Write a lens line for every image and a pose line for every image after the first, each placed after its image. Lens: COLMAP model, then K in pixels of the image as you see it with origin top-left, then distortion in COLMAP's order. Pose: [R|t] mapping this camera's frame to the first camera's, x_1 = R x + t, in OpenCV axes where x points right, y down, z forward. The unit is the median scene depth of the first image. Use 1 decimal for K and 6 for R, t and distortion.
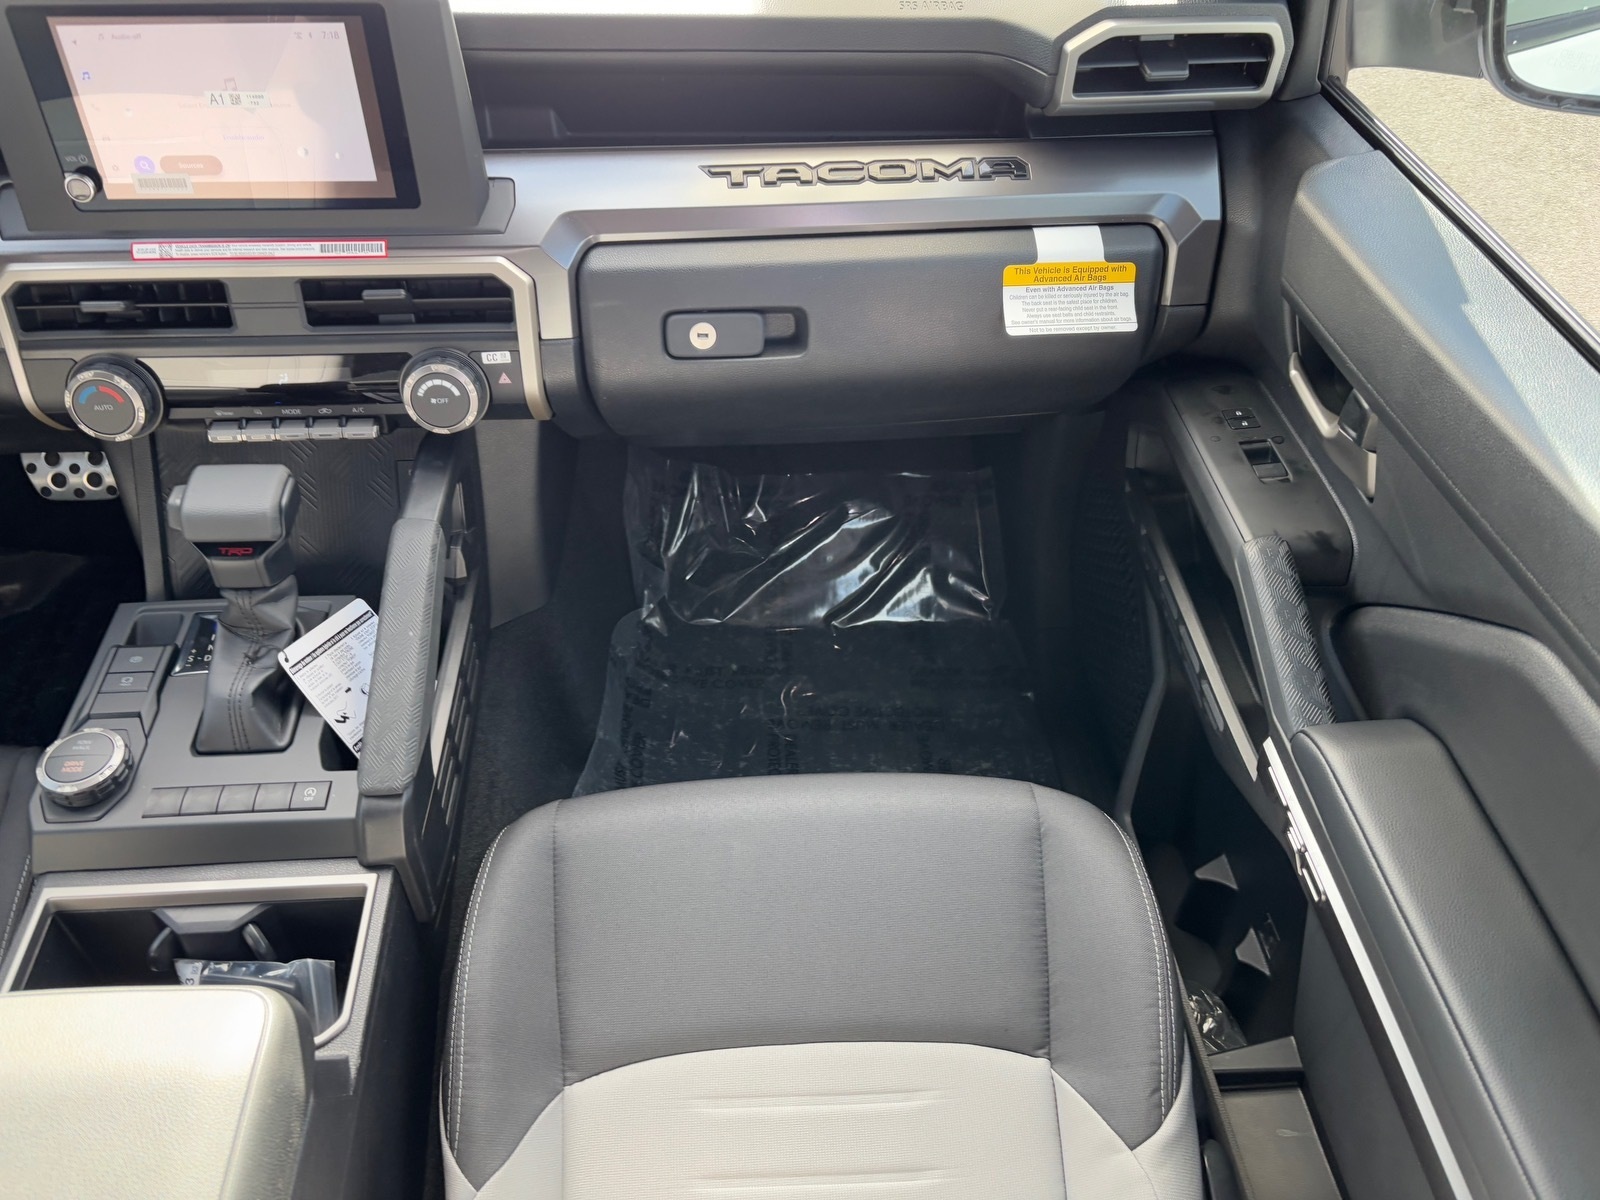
lens RADIAL K [[1221.3, 0, 792.7], [0, 1221.3, 596.4], [0, 0, 1]] dist [0.027275, -0.043731]
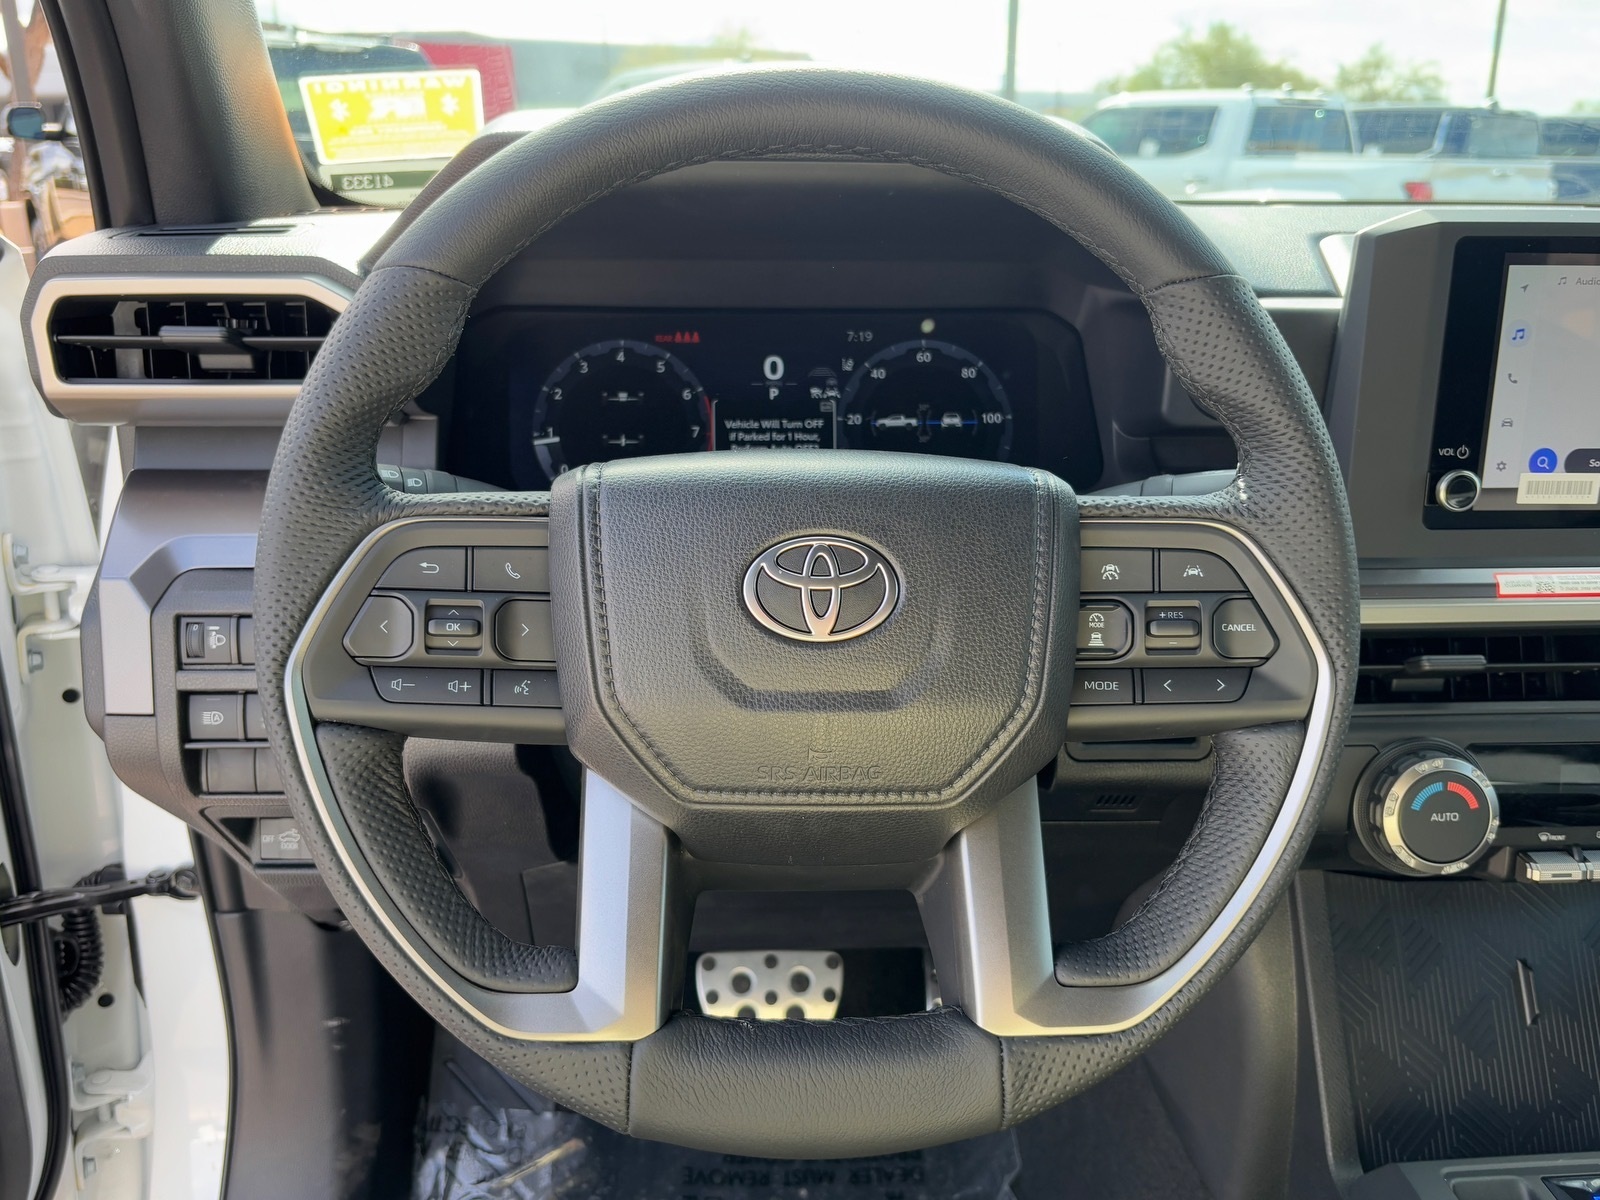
lens RADIAL K [[1315.8, 0, 794.6], [0, 1315.8, 611.0], [0, 0, 1]] dist [0.017212, -0.026776]
pose [[0.999346, -0.010876, -0.034489, -0.874343], [-0.005152, 0.901154, -0.433469, 0.045612], [0.035794, 0.433363, 0.900508, 0.332453]]
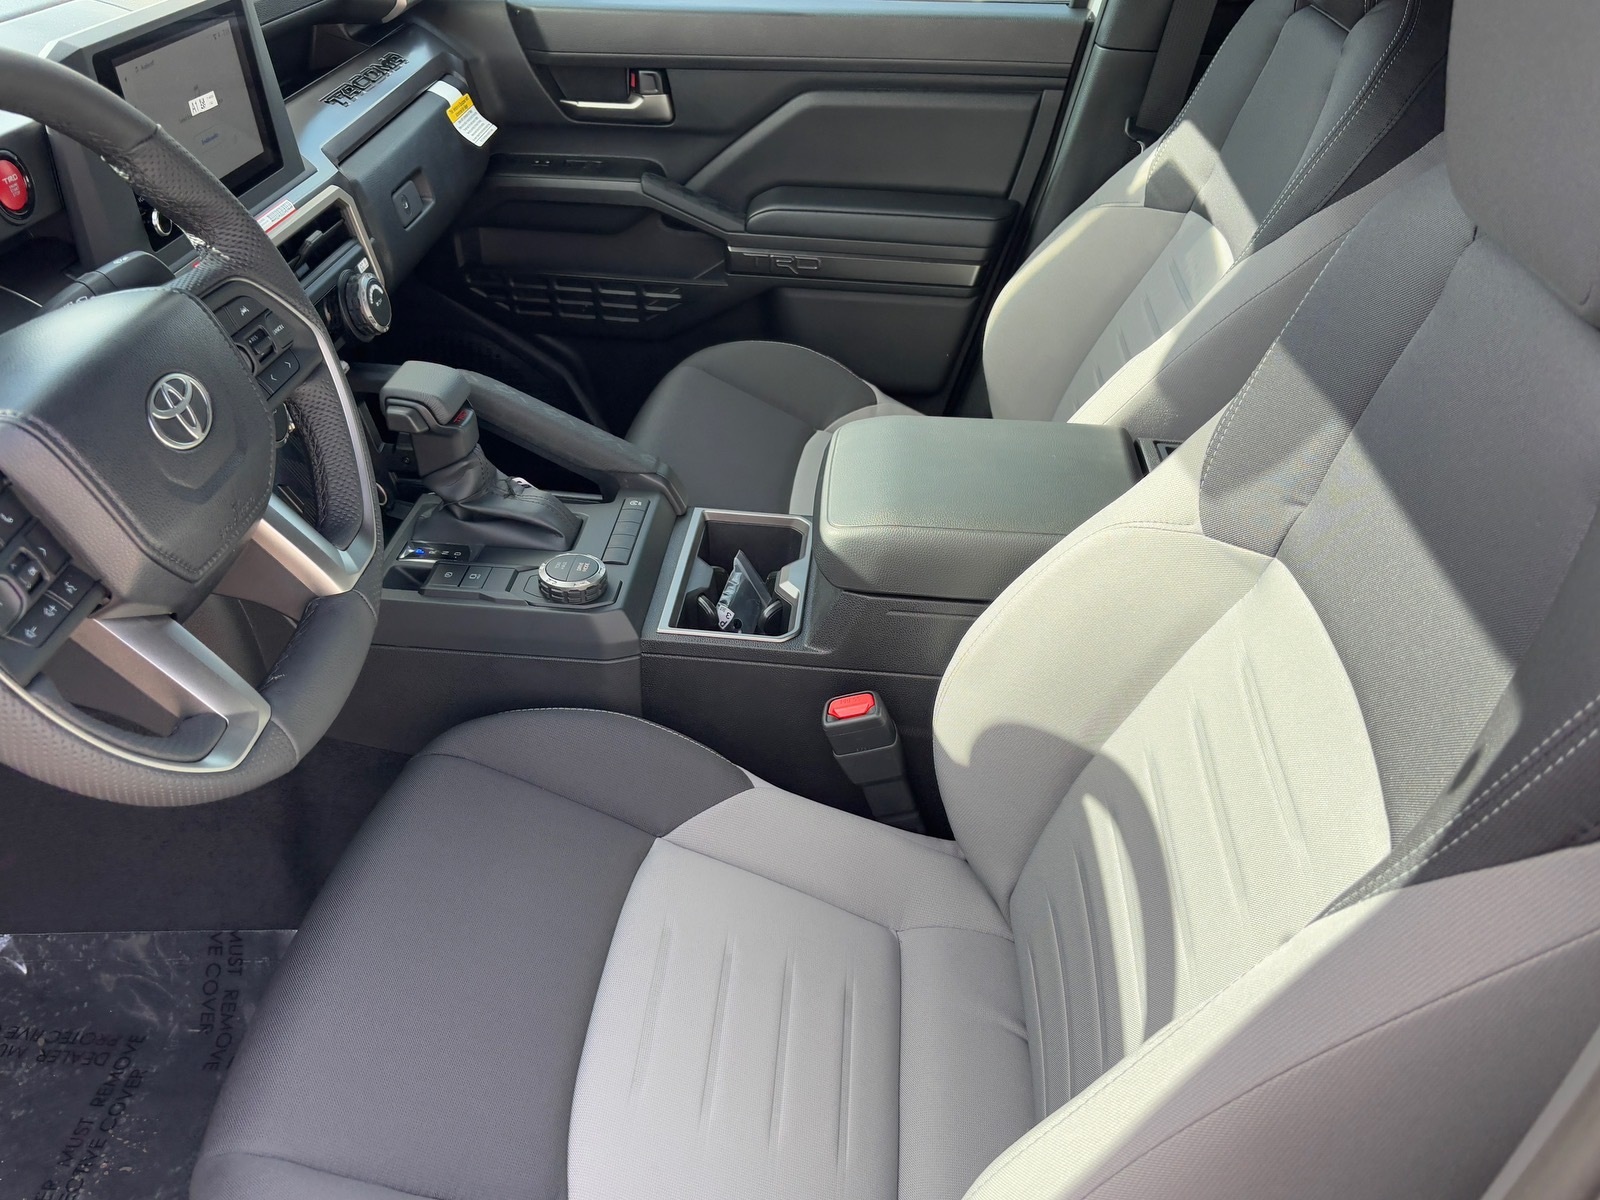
lens RADIAL K [[1315.8, 0, 823.0], [0, 1315.8, 615.3], [0, 0, 1]] dist [0.017212, -0.026776]
pose [[0.151471, -0.566162, 0.810257, -1.517148], [0.664175, 0.665390, 0.340775, -0.109209], [-0.732071, 0.486535, 0.476818, 0.192861]]
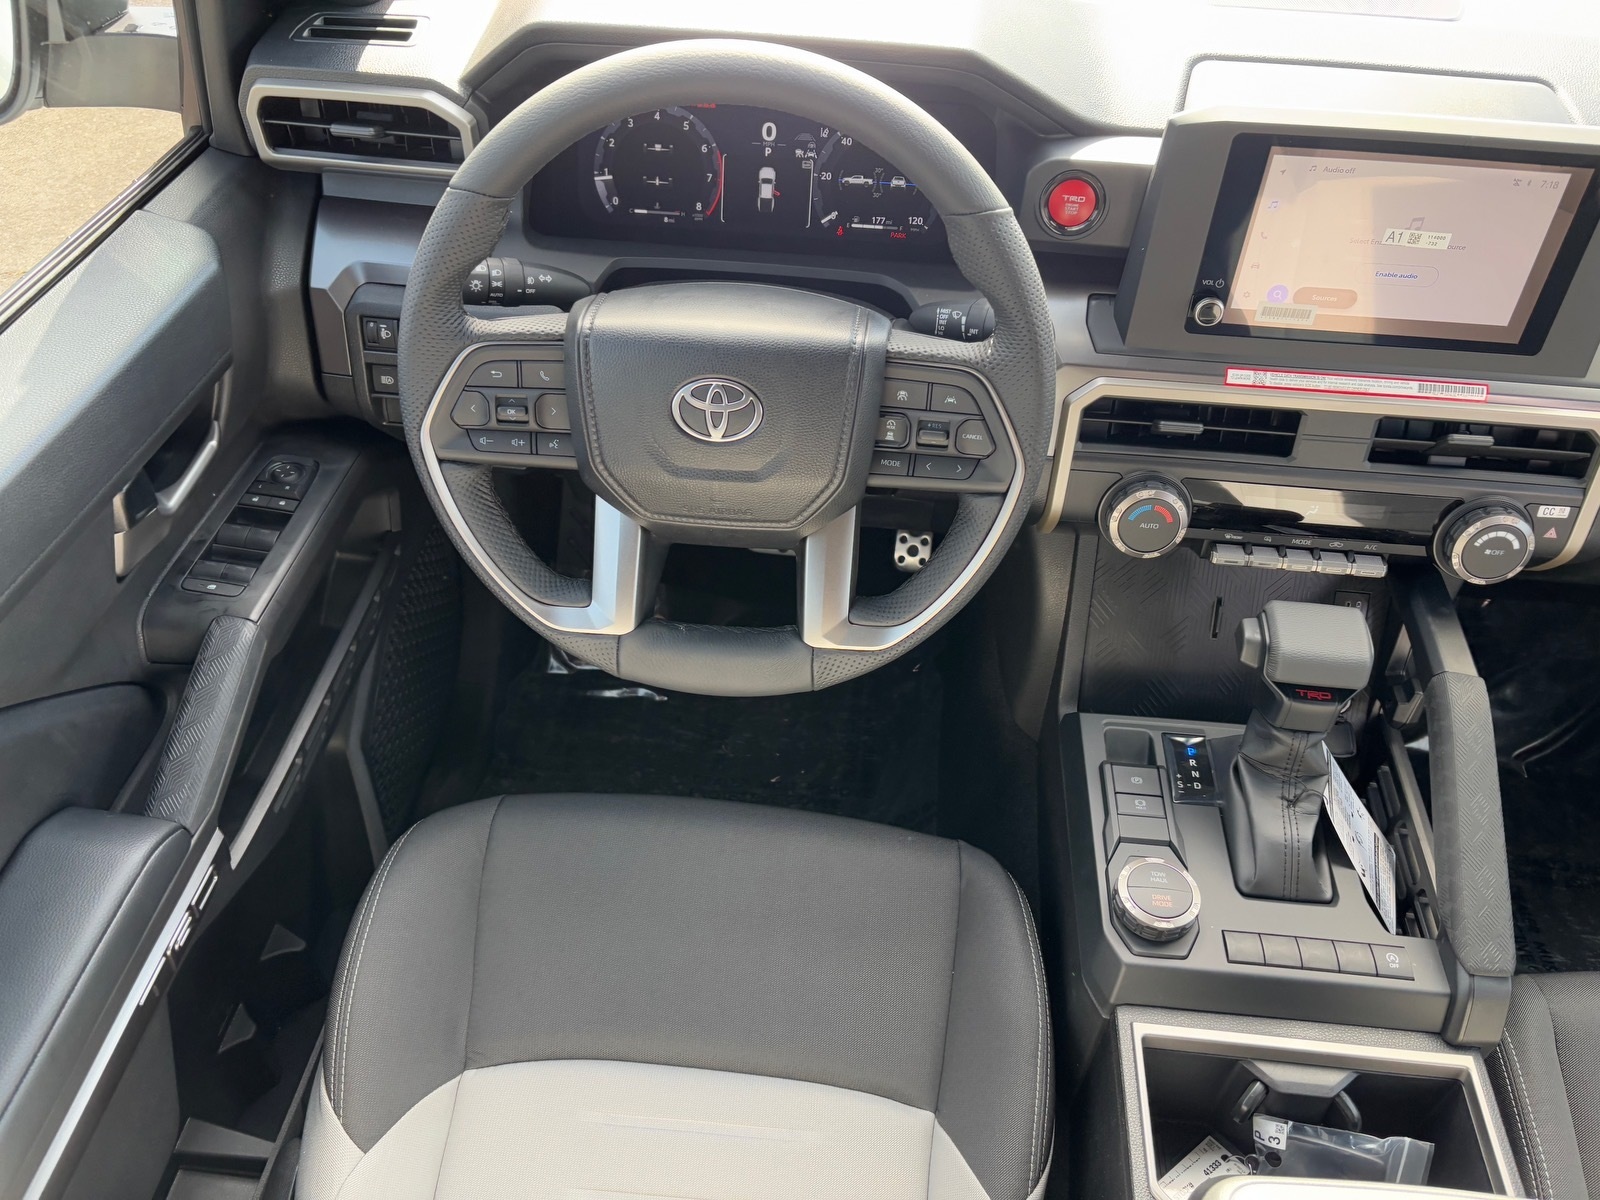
lens RADIAL K [[1221.3, 0, 800.5], [0, 1221.3, 615.2], [0, 0, 1]] dist [0.027275, -0.043731]
pose [[0.986435, 0.113280, -0.118800, -0.716844], [-0.113730, 0.993507, 0.003009, -0.053618], [0.118370, 0.010543, 0.992914, -0.012084]]
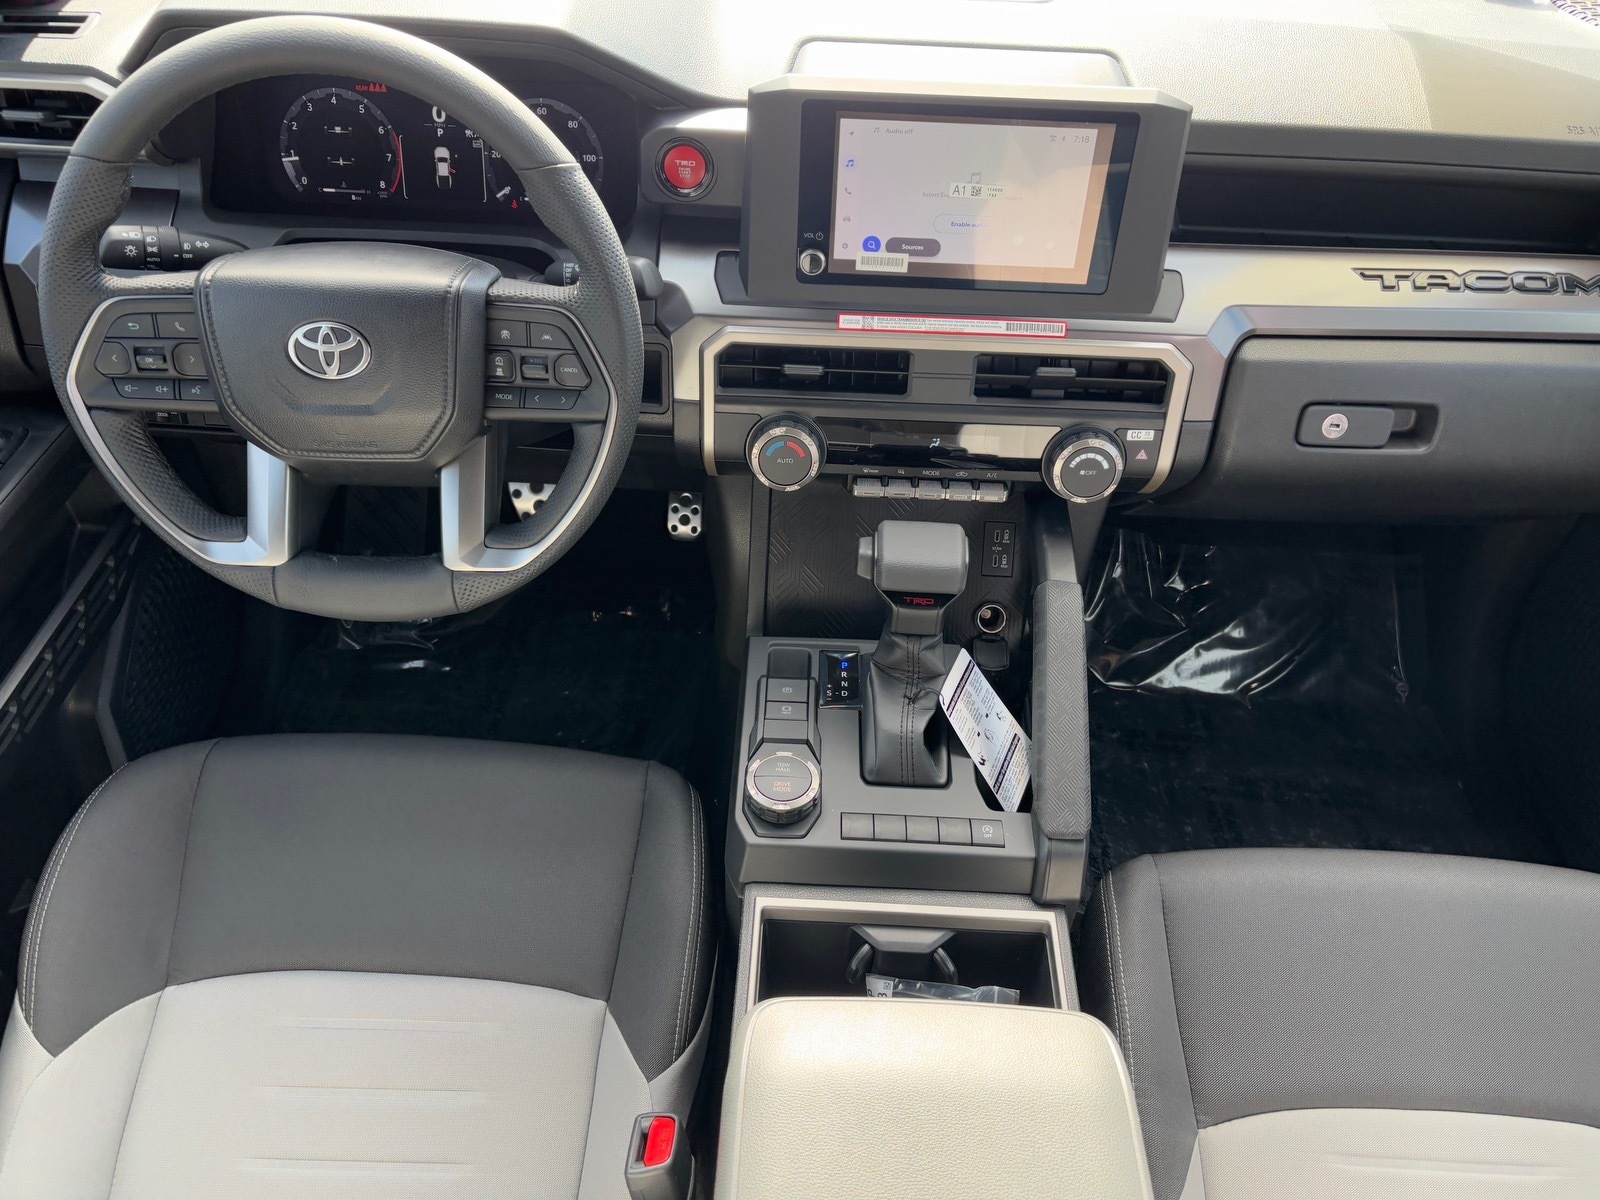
lens RADIAL K [[1221.3, 0, 806.2], [0, 1221.3, 613.2], [0, 0, 1]] dist [0.027275, -0.043731]
pose [[0.994702, 0.074254, -0.071099, -0.457715], [-0.075888, 0.996904, -0.020557, 0.003957], [0.069352, 0.025844, 0.997257, -0.084160]]
